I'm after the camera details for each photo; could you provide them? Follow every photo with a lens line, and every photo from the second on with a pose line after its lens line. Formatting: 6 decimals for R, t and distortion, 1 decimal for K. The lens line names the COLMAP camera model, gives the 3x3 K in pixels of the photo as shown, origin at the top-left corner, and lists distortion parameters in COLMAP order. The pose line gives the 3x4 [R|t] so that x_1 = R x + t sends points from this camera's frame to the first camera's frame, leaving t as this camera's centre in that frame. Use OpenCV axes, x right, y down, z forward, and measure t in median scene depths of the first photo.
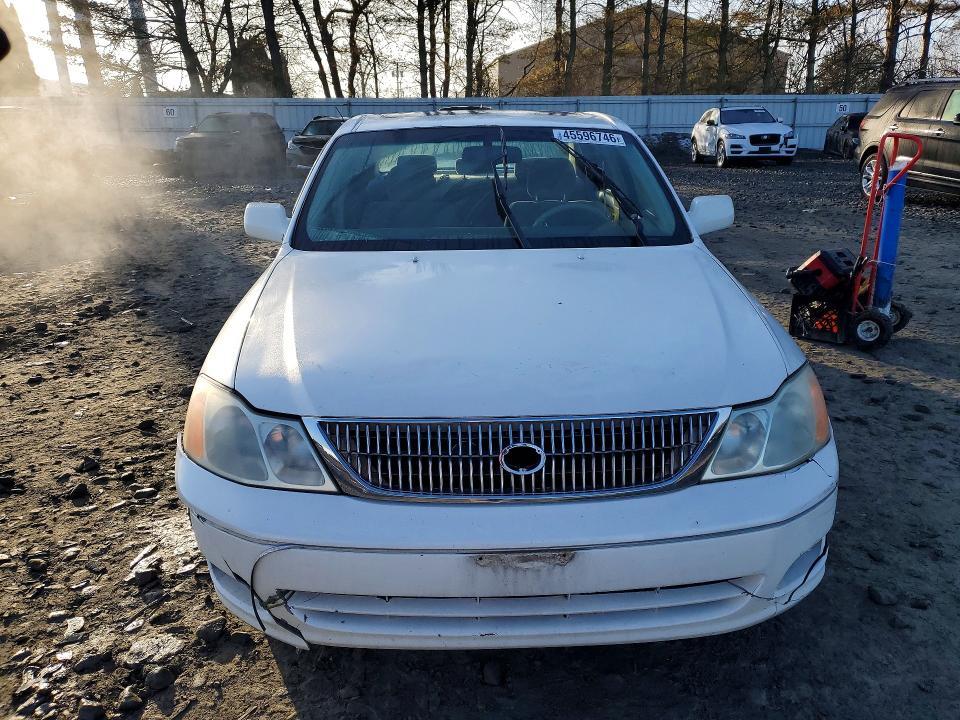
lens RADIAL K [[771.1, 0, 485.4], [0, 771.1, 357.6], [0, 0, 1]] dist [0.022315, 0.000485]
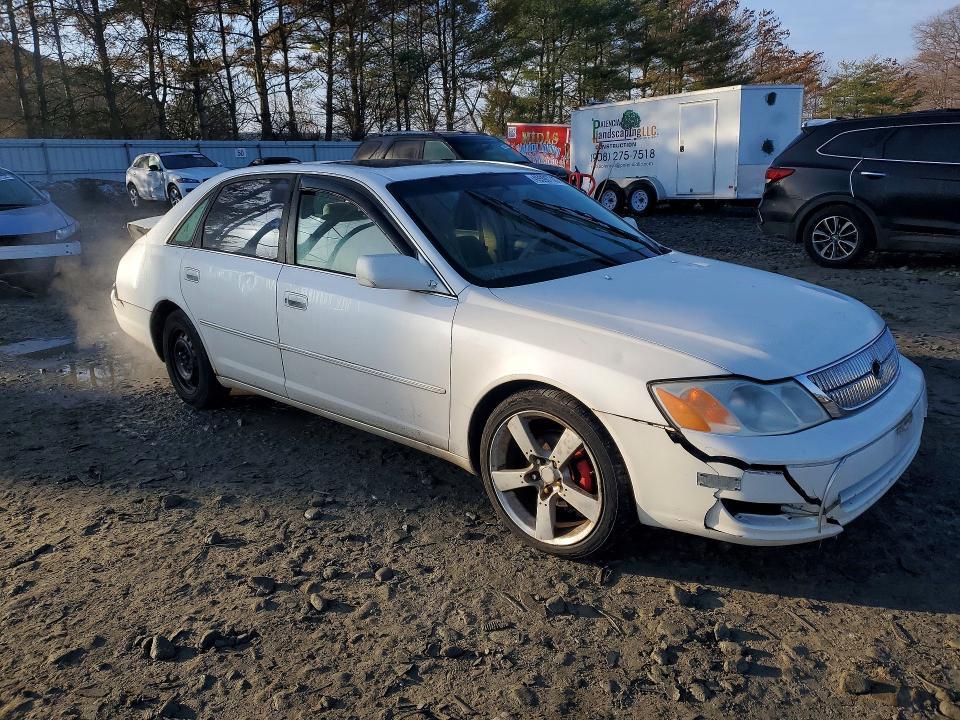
lens RADIAL K [[771.1, 0, 485.4], [0, 771.1, 357.6], [0, 0, 1]] dist [0.022315, 0.000485]
pose [[0.690047, -0.187915, 0.698944, -0.139877], [0.225829, 0.973396, 0.038749, -0.010889], [-0.687631, 0.131103, 0.714126, 0.036943]]
